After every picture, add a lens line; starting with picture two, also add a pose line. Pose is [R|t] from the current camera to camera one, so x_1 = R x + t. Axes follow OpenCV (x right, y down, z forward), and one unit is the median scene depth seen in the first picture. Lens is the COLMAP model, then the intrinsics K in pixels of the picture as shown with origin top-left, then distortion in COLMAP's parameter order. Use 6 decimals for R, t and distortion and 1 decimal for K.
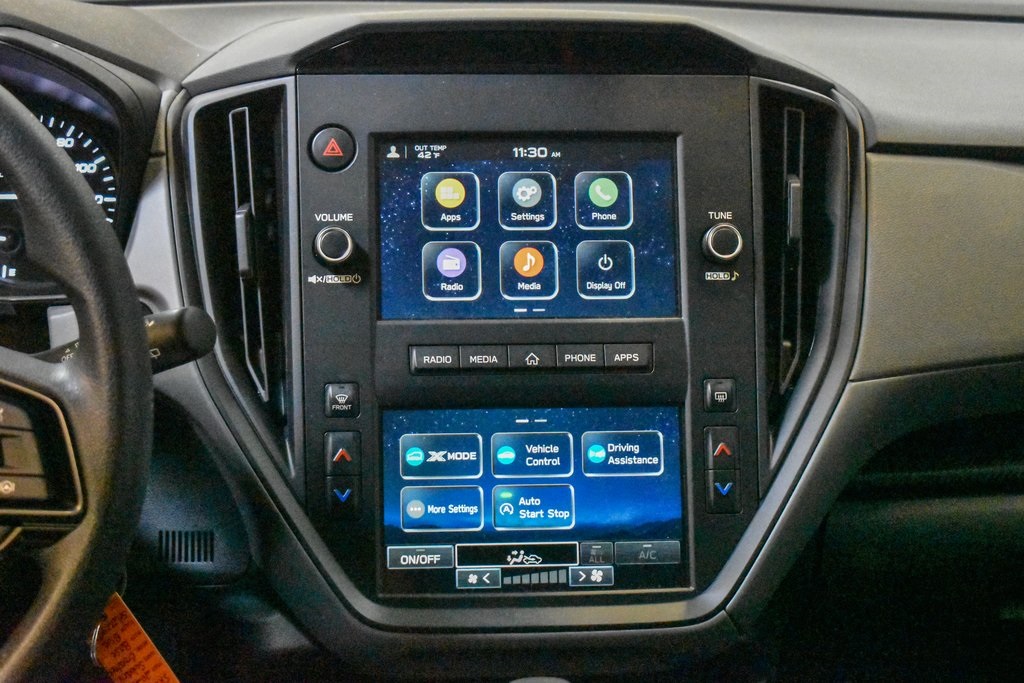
lens RADIAL K [[2028.4, 0, 503.1], [0, 2028.4, 342.5], [0, 0, 1]] dist [0.007814, 0.000000]
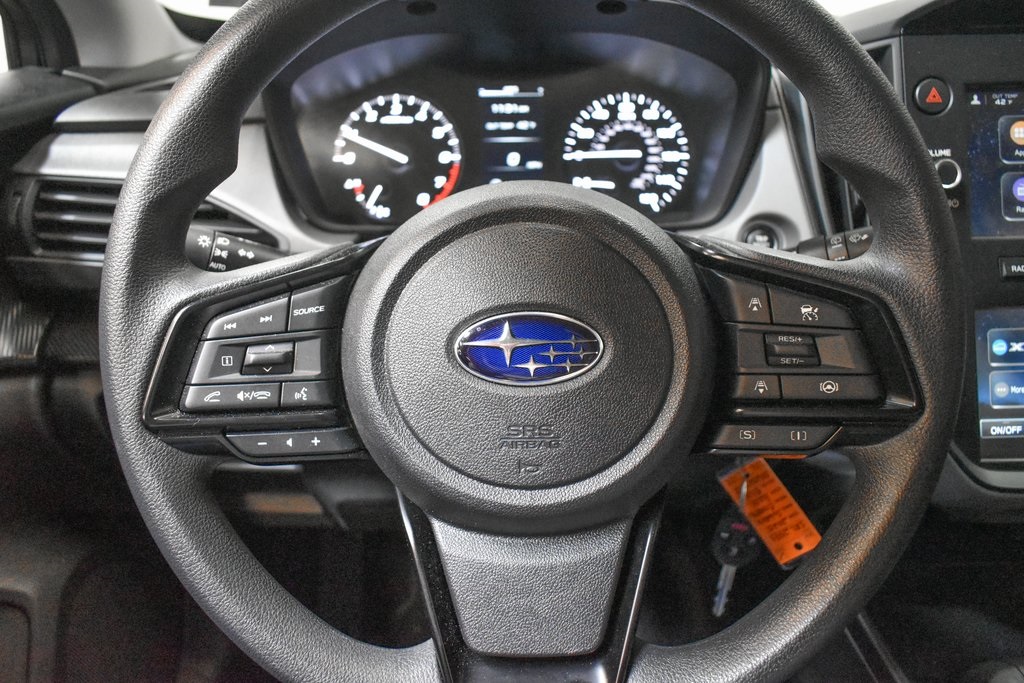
lens RADIAL K [[777.2, 0, 522.8], [0, 777.2, 340.3], [0, 0, 1]] dist [-0.008698, -0.007222]
pose [[0.999034, -0.013013, -0.041975, -0.314243], [0.017094, 0.995002, 0.098382, 0.000282], [0.040485, -0.099004, 0.994263, 0.514811]]
